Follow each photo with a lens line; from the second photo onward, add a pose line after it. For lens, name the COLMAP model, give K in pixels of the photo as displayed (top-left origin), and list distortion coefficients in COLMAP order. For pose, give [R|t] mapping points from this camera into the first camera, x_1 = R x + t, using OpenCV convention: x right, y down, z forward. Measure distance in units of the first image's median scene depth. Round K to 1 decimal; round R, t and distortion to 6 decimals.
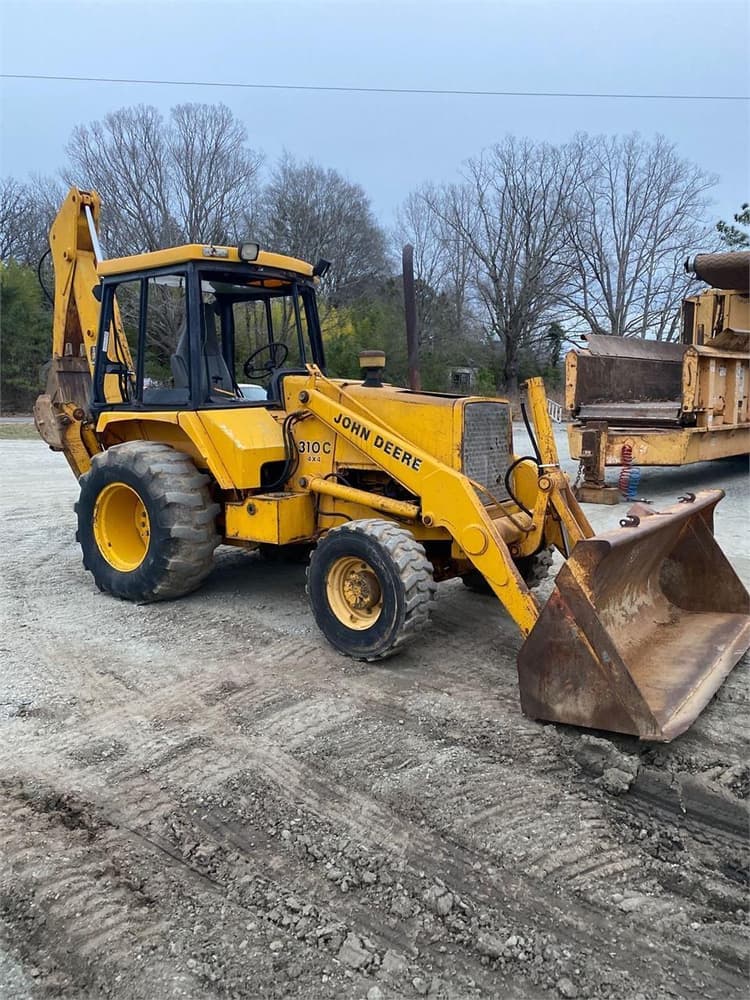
lens RADIAL K [[759.8, 0, 375.0], [0, 759.8, 500.0], [0, 0, 1]] dist [0.013944, -0.006811]
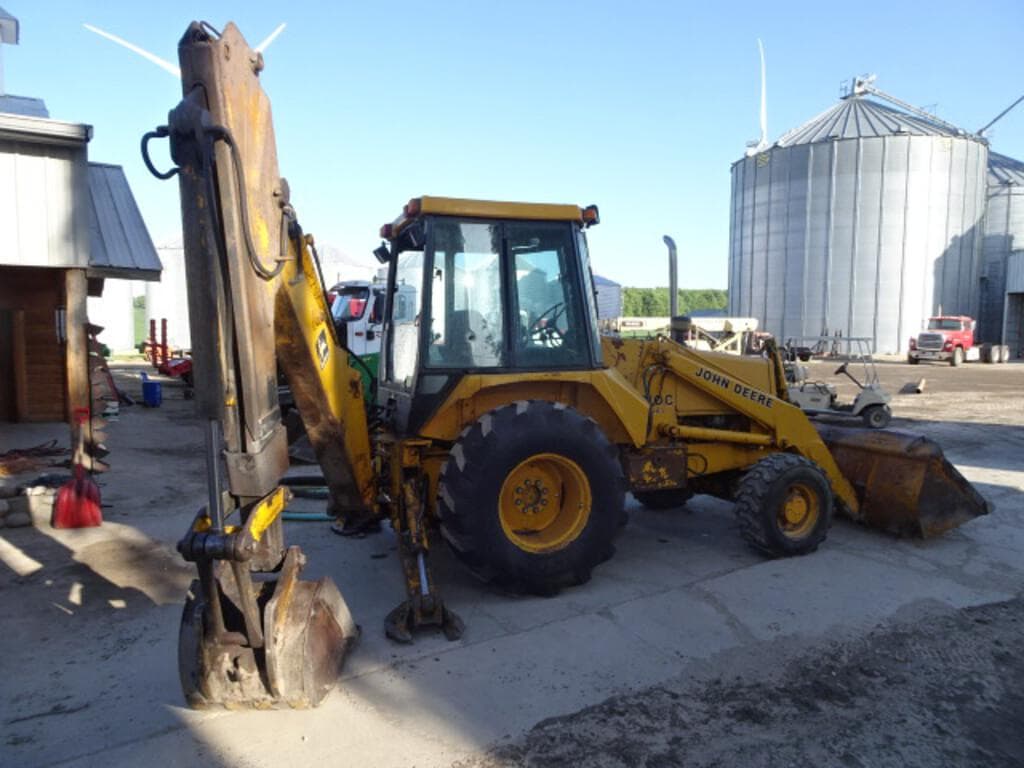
lens RADIAL K [[778.1, 0, 512.0], [0, 778.1, 384.0], [0, 0, 1]] dist [0.013944, -0.006811]
pose [[0.496574, -0.049384, 0.866588, -1.315772], [0.109565, 0.993961, -0.006141, -0.117261], [-0.861052, 0.097997, 0.498986, 0.658428]]
